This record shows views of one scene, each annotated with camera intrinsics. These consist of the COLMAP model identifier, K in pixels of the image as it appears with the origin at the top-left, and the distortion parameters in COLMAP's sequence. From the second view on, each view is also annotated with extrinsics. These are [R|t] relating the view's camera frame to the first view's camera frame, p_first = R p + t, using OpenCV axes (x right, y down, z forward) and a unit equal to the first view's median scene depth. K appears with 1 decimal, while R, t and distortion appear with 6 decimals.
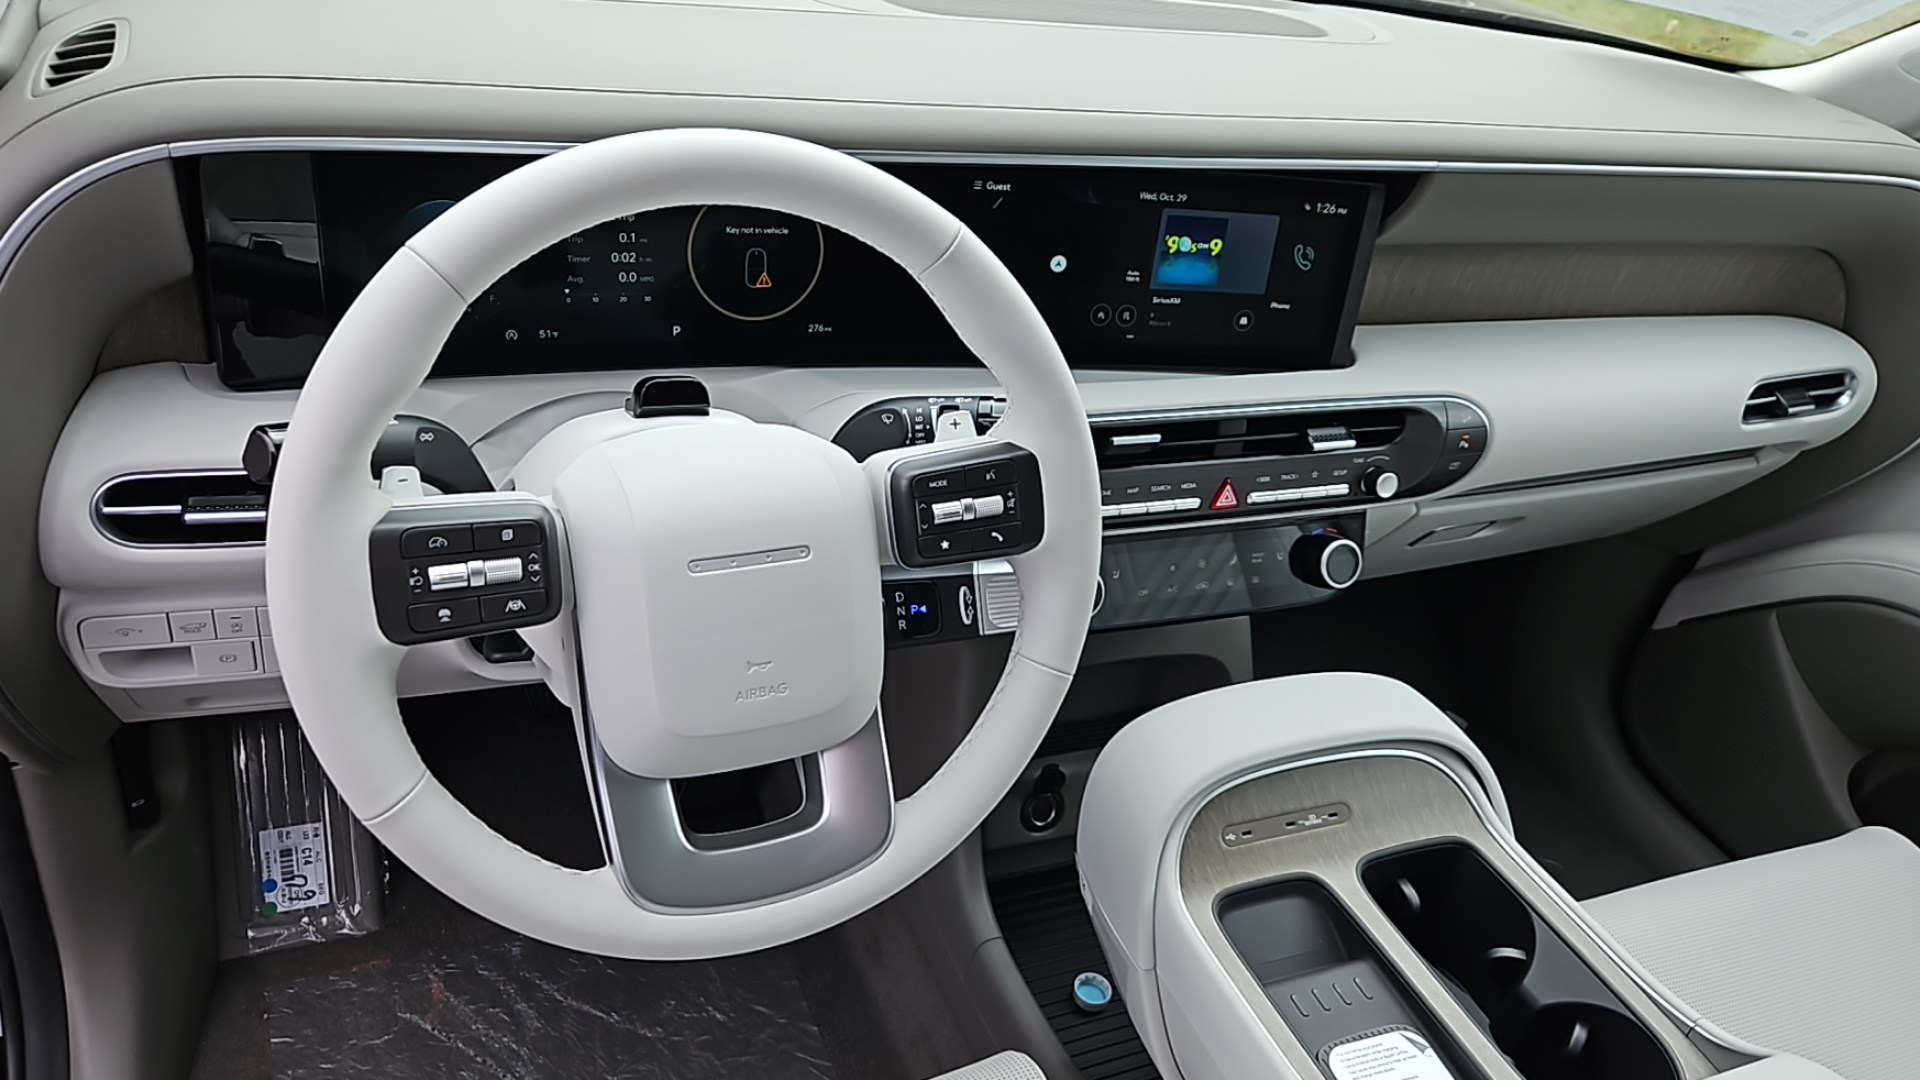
lens RADIAL K [[1457.9, 0, 948.1], [0, 1457.9, 543.0], [0, 0, 1]] dist [0.065447, -0.006428]
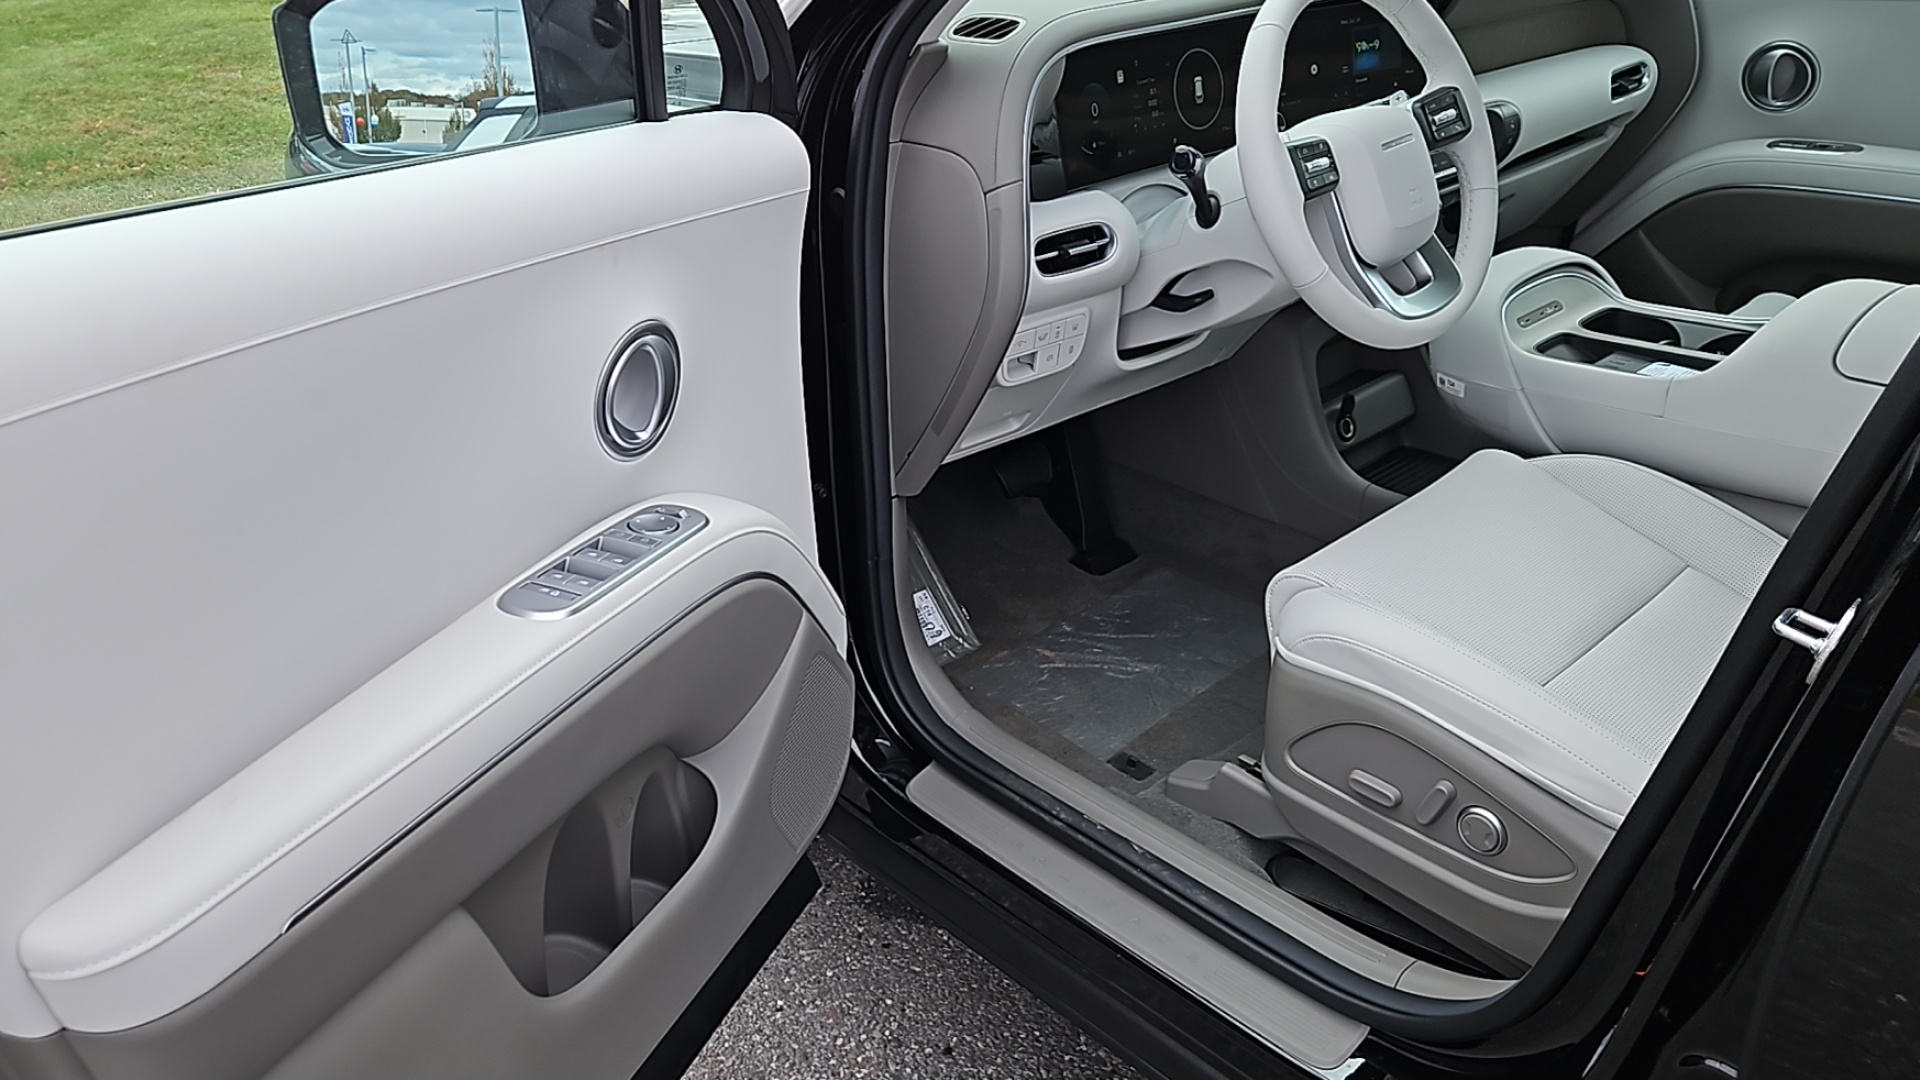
lens RADIAL K [[1457.9, 0, 948.1], [0, 1457.9, 543.0], [0, 0, 1]] dist [0.065447, -0.006428]
pose [[0.921877, -0.322374, 0.214982, -0.746238], [0.340120, 0.939032, -0.050373, 0.239153], [-0.185636, 0.119558, 0.975318, -0.498802]]
